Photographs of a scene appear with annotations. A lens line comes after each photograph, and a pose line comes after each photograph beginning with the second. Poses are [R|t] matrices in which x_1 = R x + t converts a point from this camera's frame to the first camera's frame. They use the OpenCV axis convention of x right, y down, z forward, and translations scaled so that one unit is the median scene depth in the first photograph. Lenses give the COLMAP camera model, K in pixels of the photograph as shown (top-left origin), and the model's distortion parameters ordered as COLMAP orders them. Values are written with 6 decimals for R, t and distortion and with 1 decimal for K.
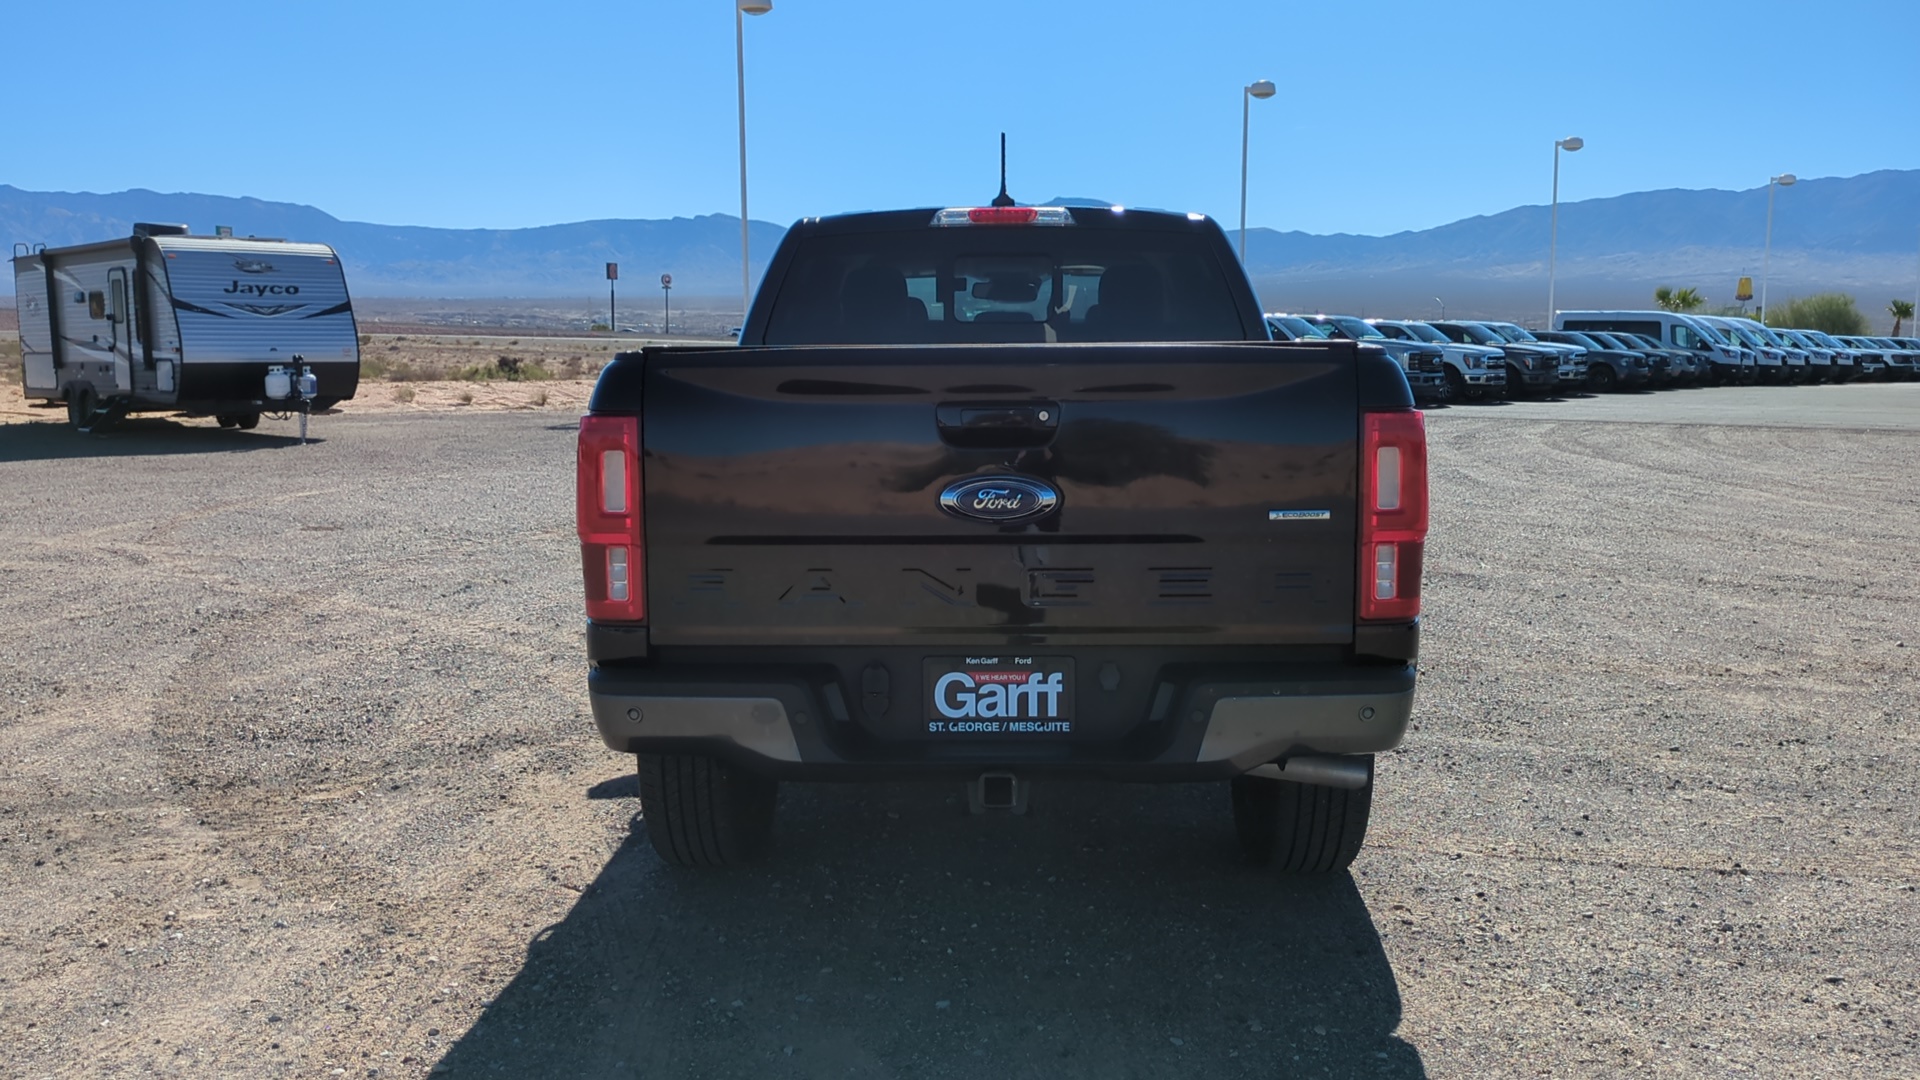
lens RADIAL K [[1699.2, 0, 944.0], [0, 1699.2, 551.5], [0, 0, 1]] dist [0.051851, 0.001709]
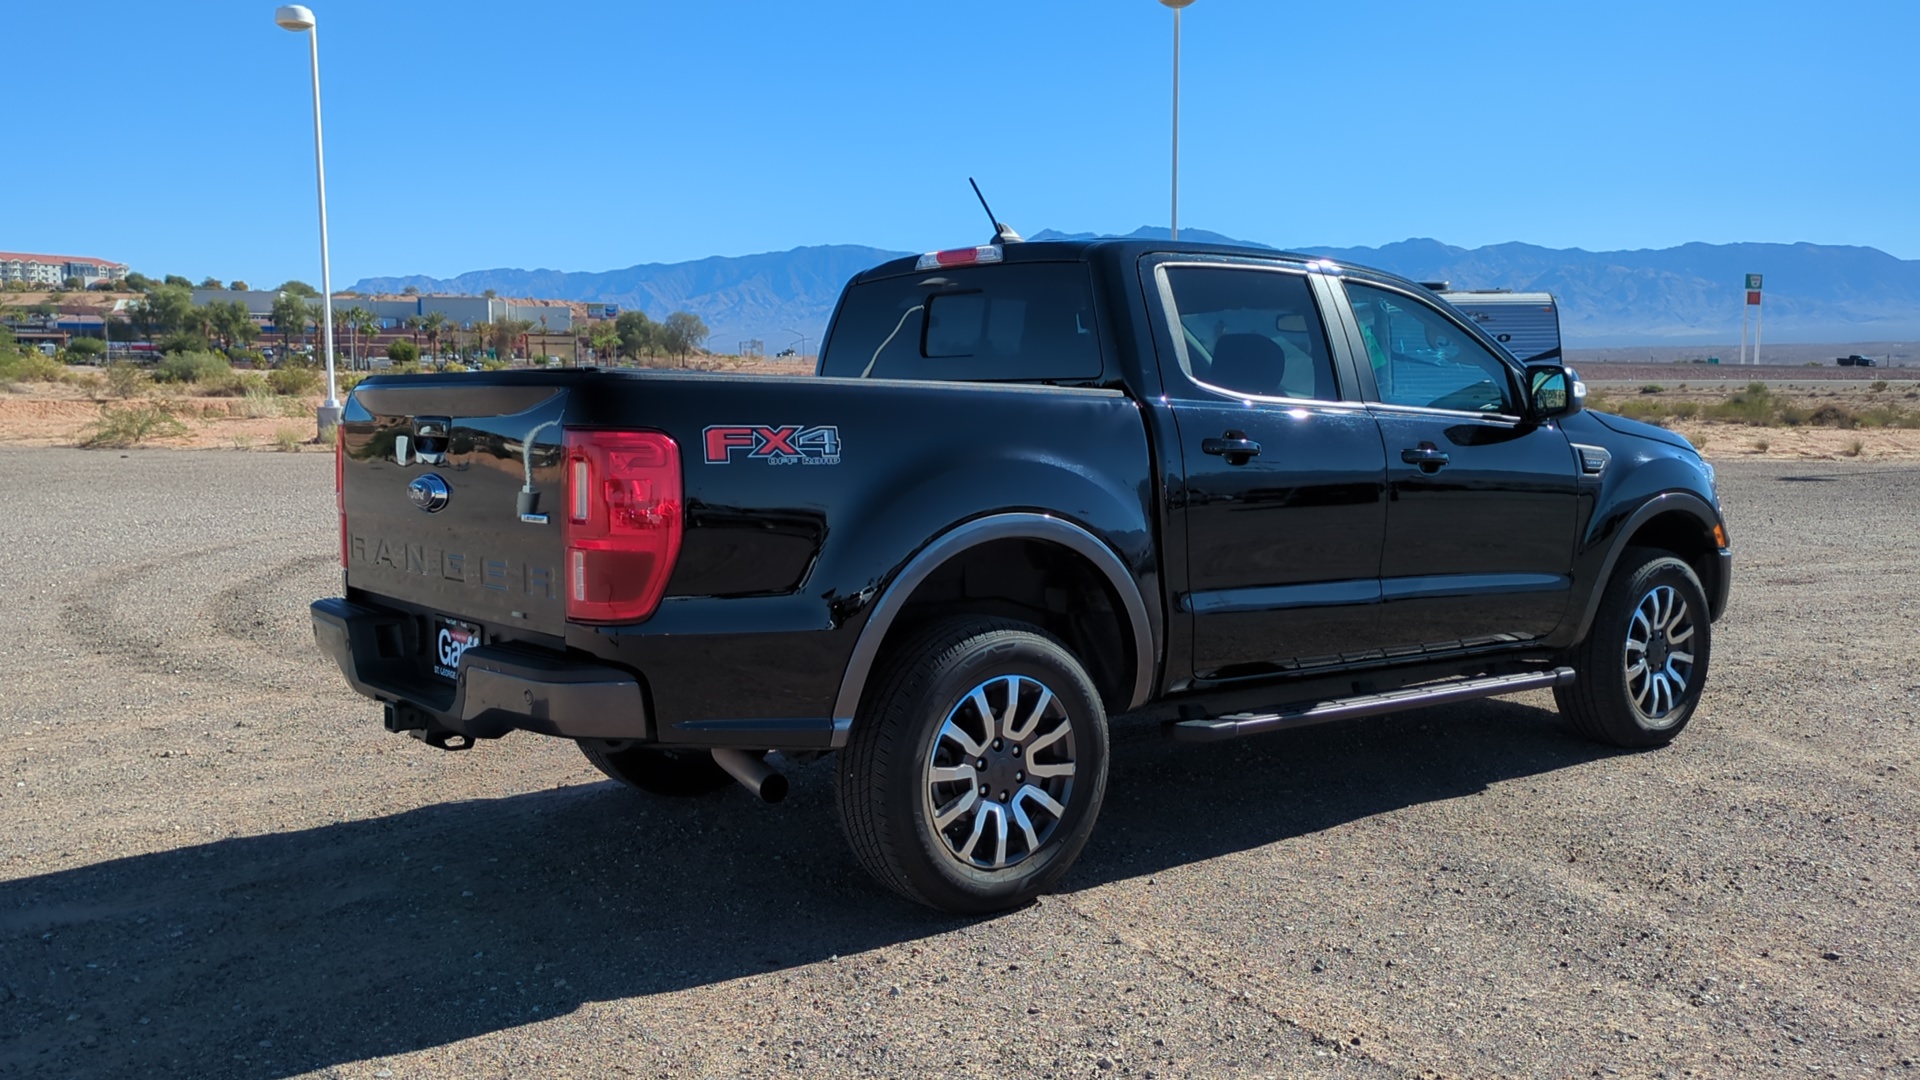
lens RADIAL K [[1699.2, 0, 950.1], [0, 1699.2, 539.4], [0, 0, 1]] dist [0.051851, 0.001709]
pose [[0.631979, 0.065862, -0.772182, 0.220447], [-0.092901, 0.995636, 0.008888, -0.007641], [0.769397, 0.066120, 0.635340, 0.084369]]
